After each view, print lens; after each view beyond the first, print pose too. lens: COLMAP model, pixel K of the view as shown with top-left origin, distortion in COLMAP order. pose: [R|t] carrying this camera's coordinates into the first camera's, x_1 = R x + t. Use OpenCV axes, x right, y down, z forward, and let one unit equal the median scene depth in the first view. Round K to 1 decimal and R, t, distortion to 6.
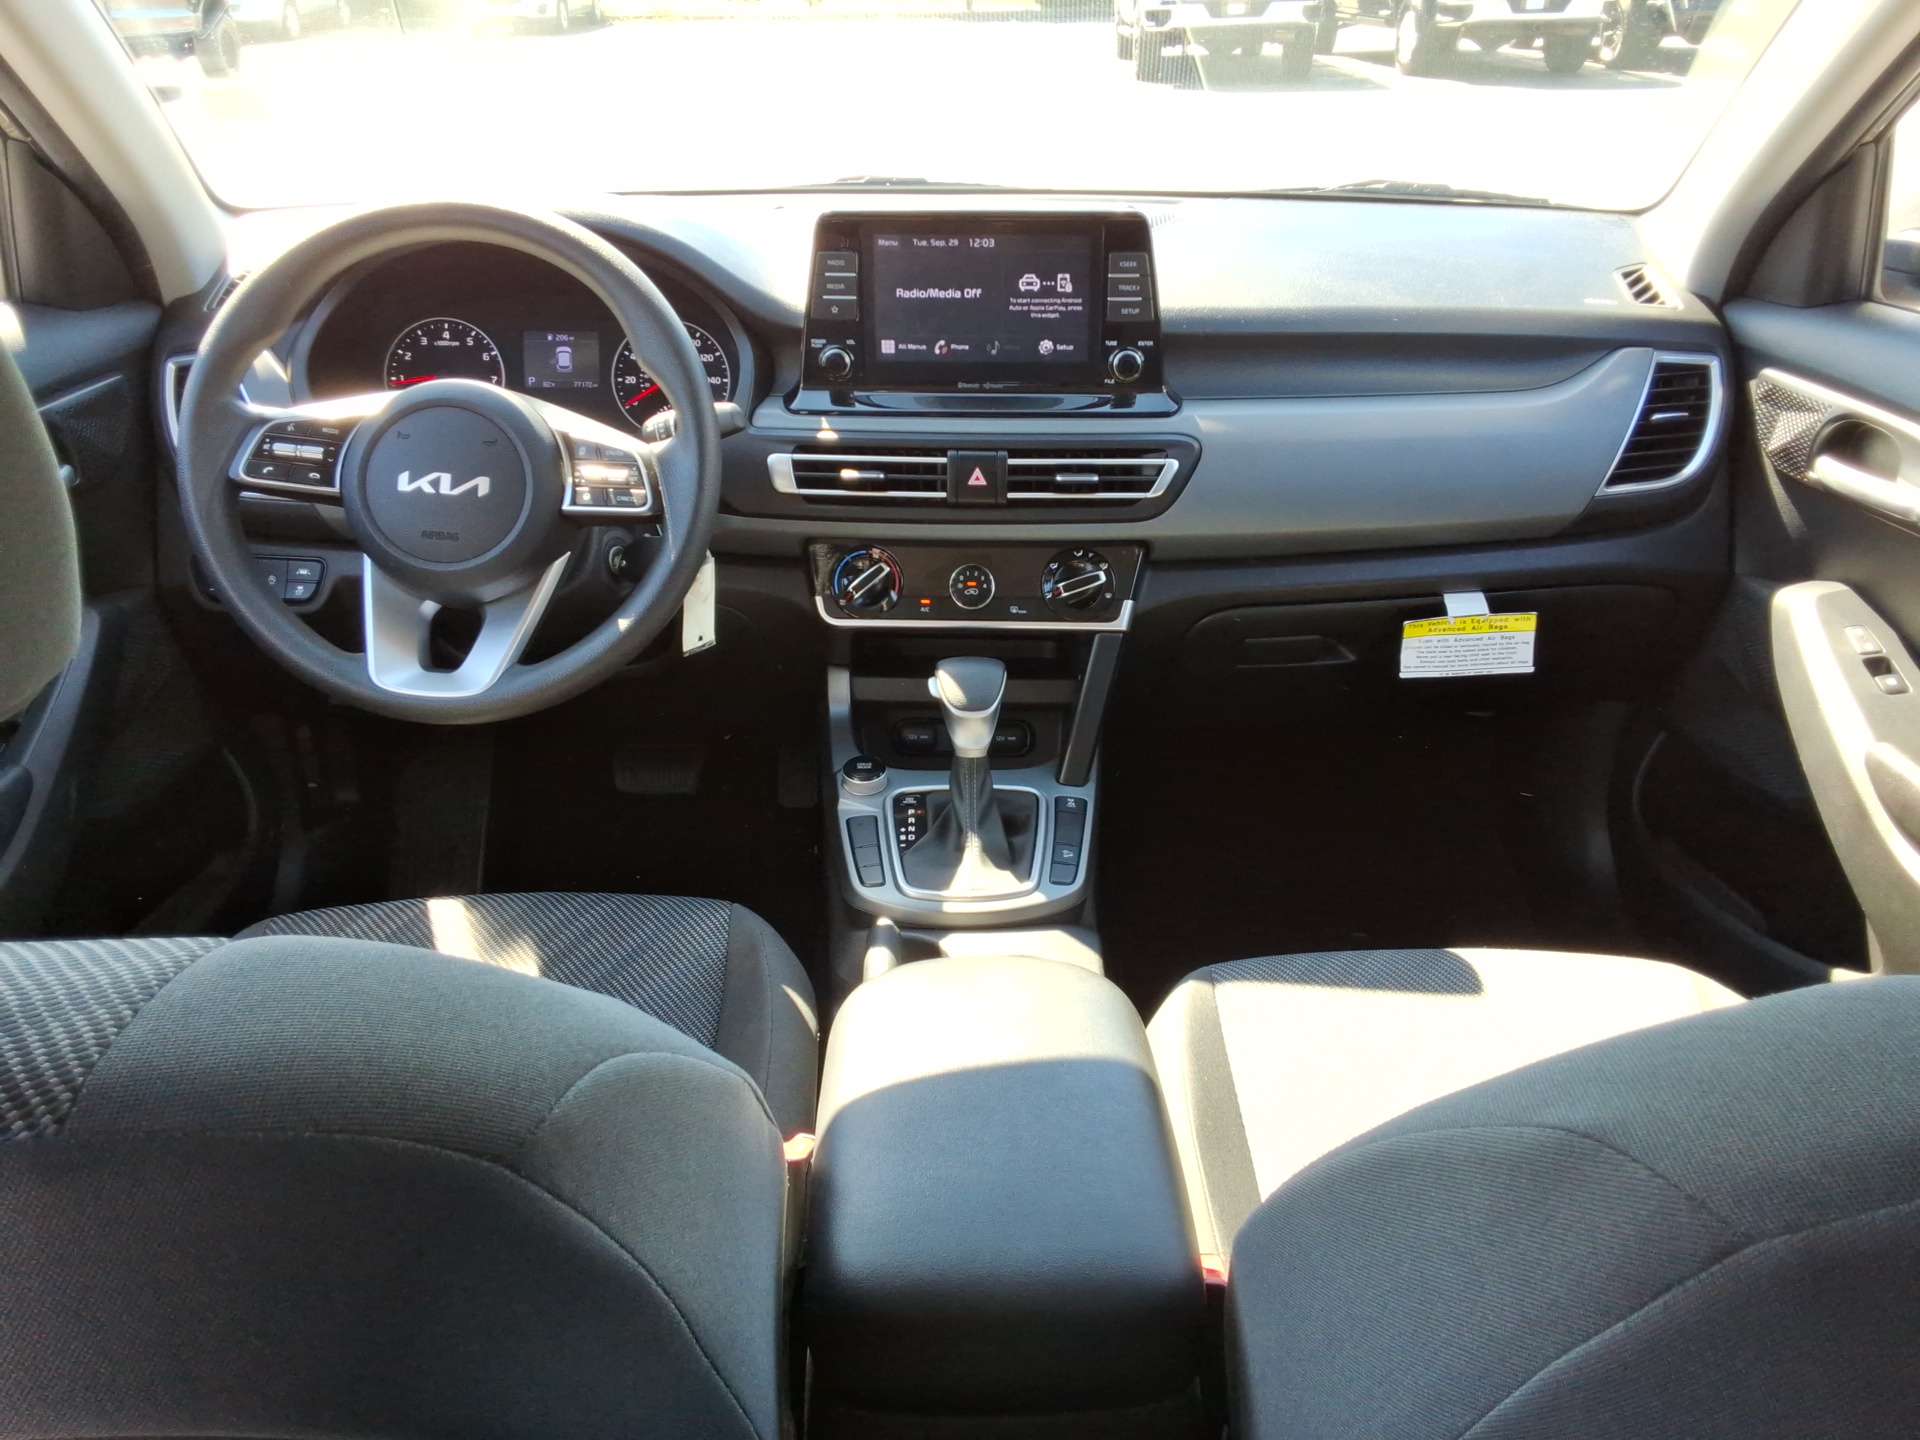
lens RADIAL K [[1544.8, 0, 980.0], [0, 1544.8, 698.9], [0, 0, 1]] dist [0.132694, -0.221197]
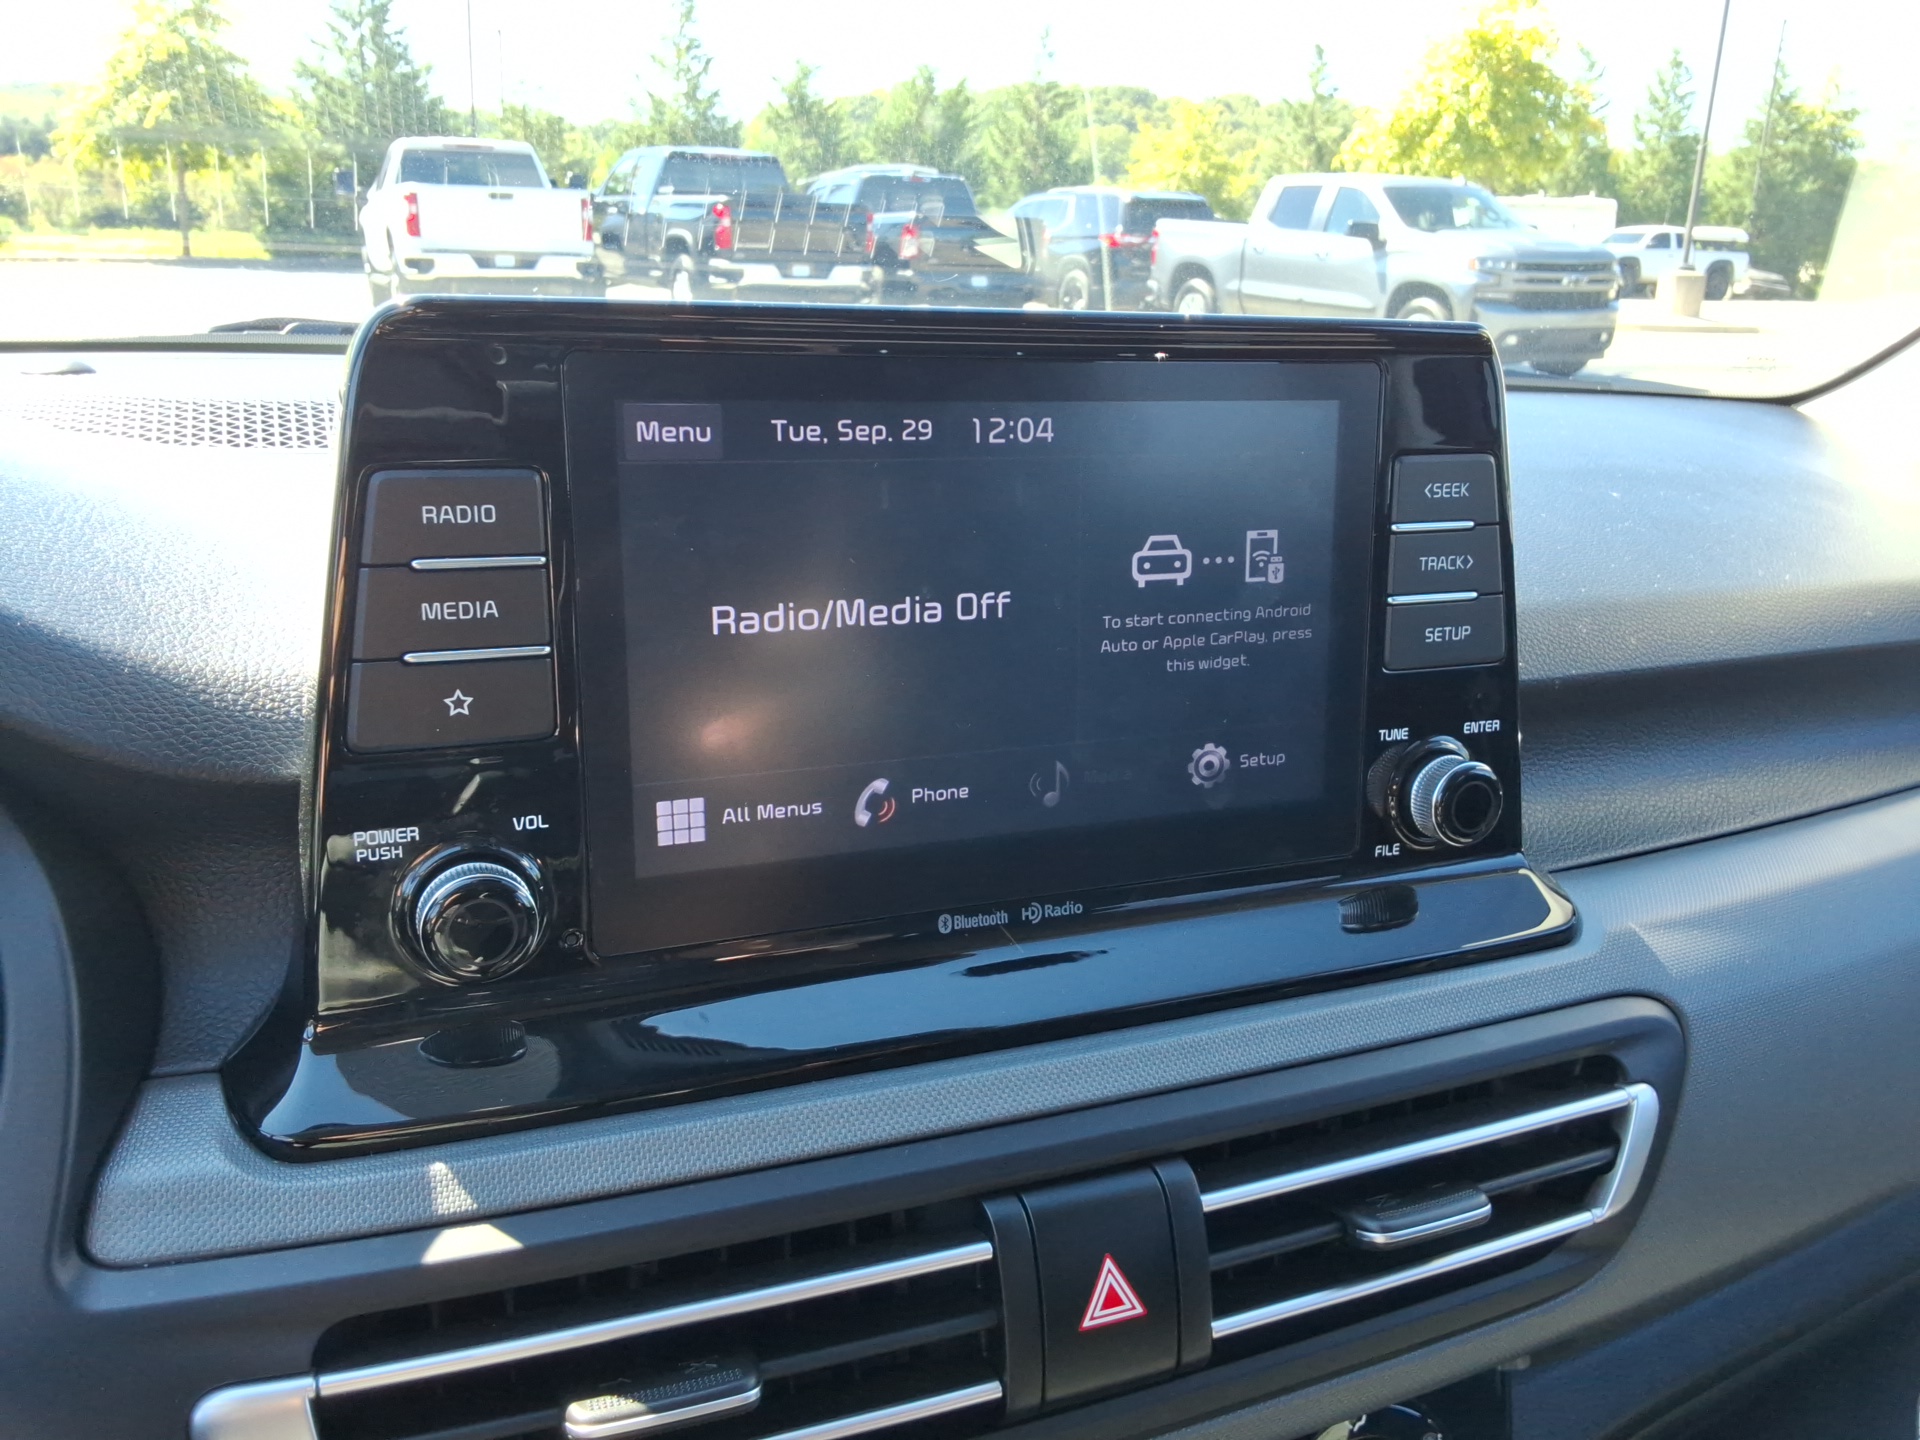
lens RADIAL K [[1560.9, 0, 974.7], [0, 1560.9, 703.8], [0, 0, 1]] dist [0.111716, -0.190113]
pose [[0.901001, -0.081930, 0.426010, -0.125183], [0.145586, 0.982160, -0.119022, -0.210127], [-0.408659, 0.169260, 0.896855, 0.753186]]
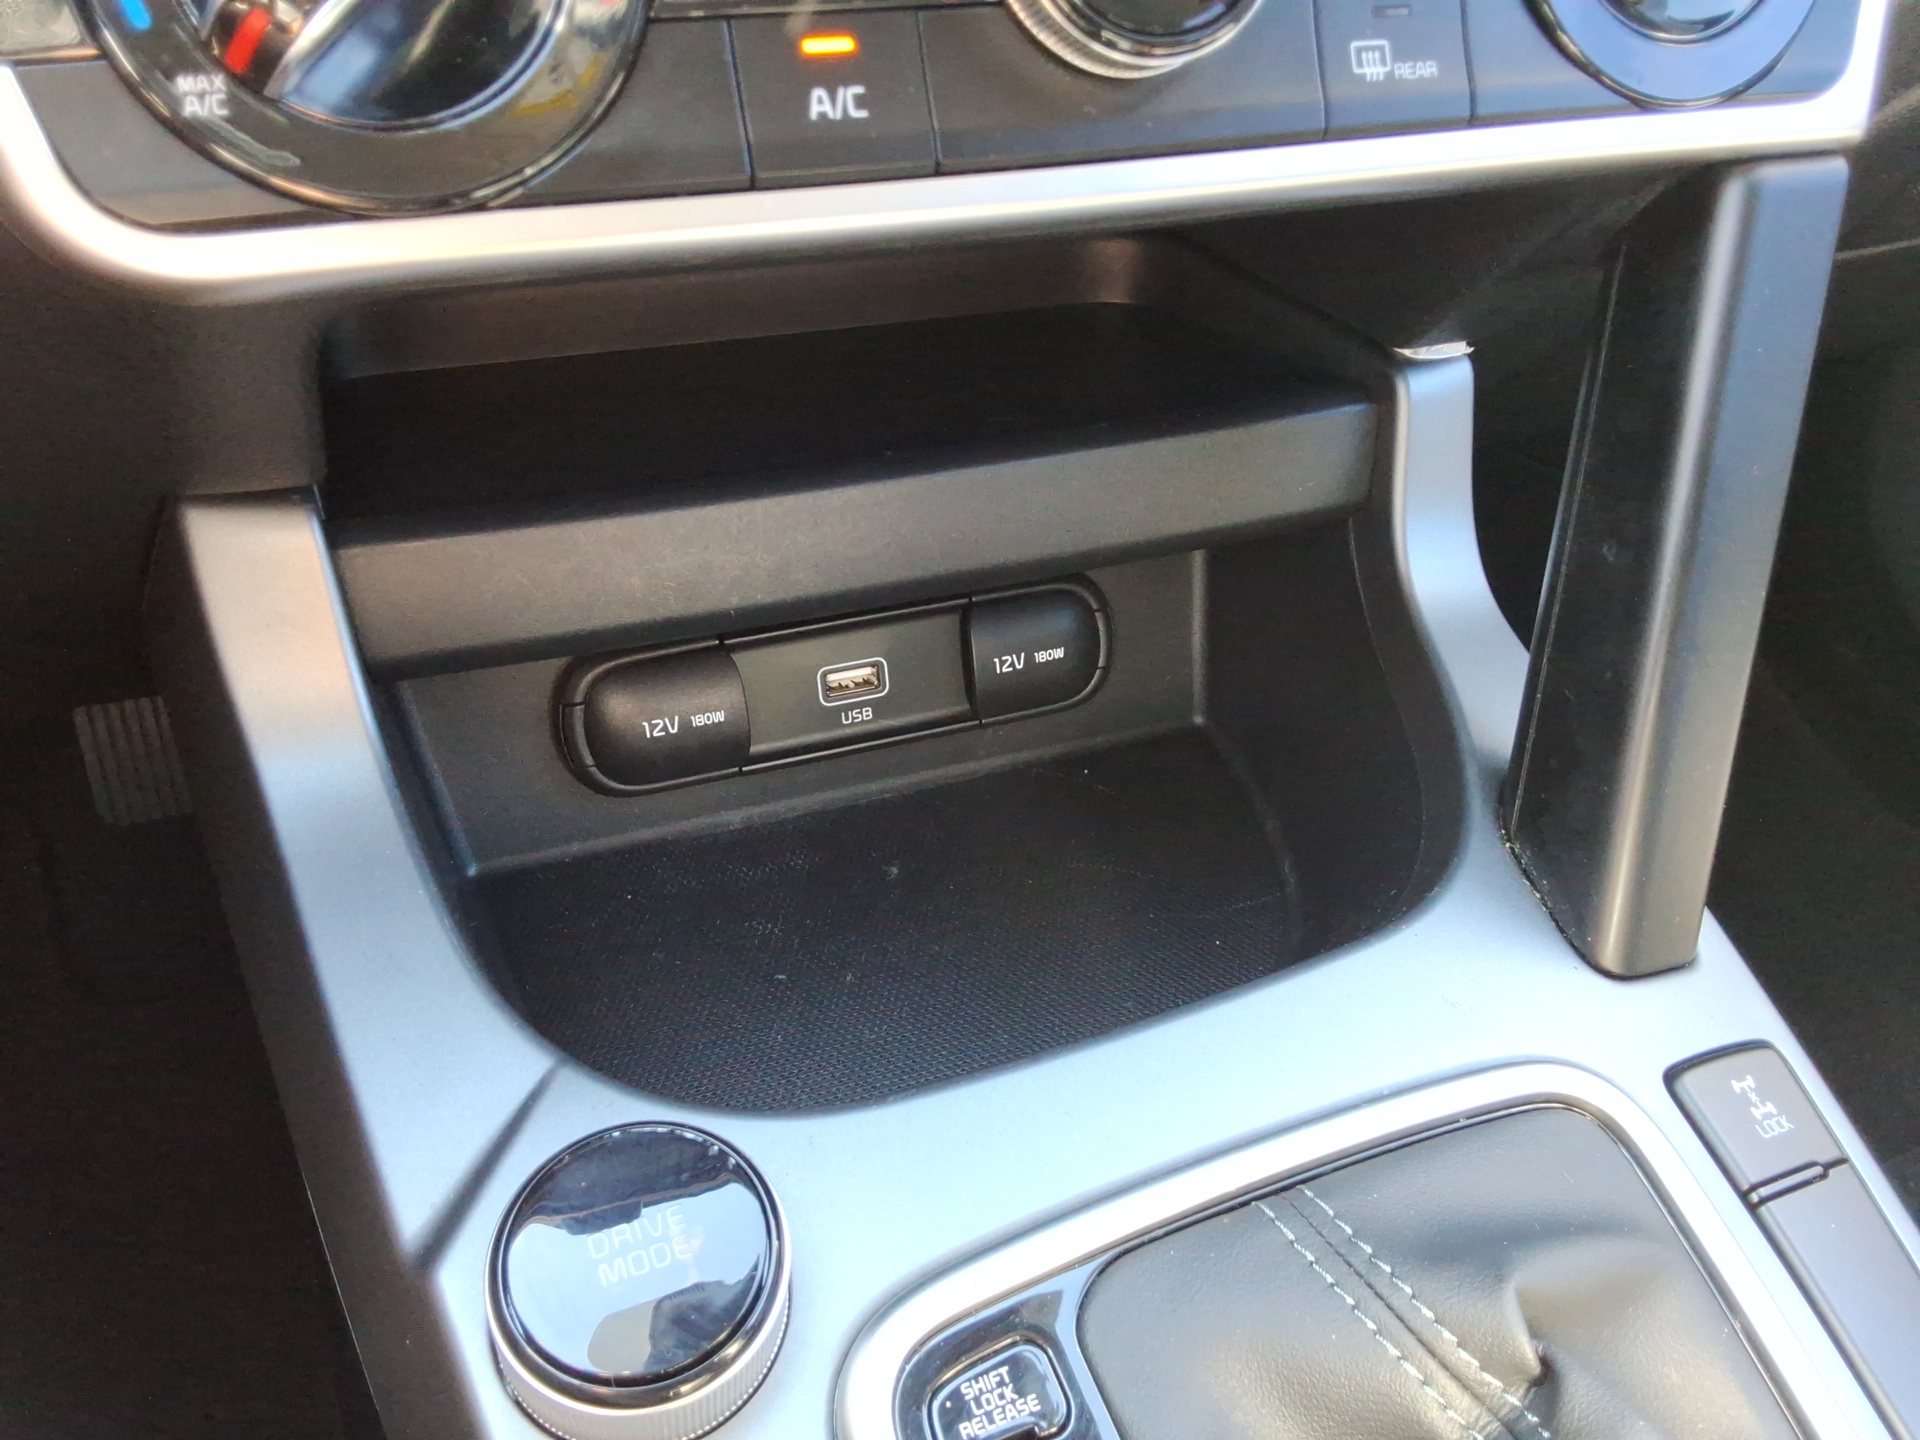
lens RADIAL K [[1560.9, 0, 974.7], [0, 1560.9, 703.8], [0, 0, 1]] dist [0.111716, -0.190113]
pose [[0.924233, -0.198868, 0.325953, -0.085281], [0.102187, 0.951348, 0.290679, -0.047483], [-0.367901, -0.235347, 0.899589, 0.875299]]
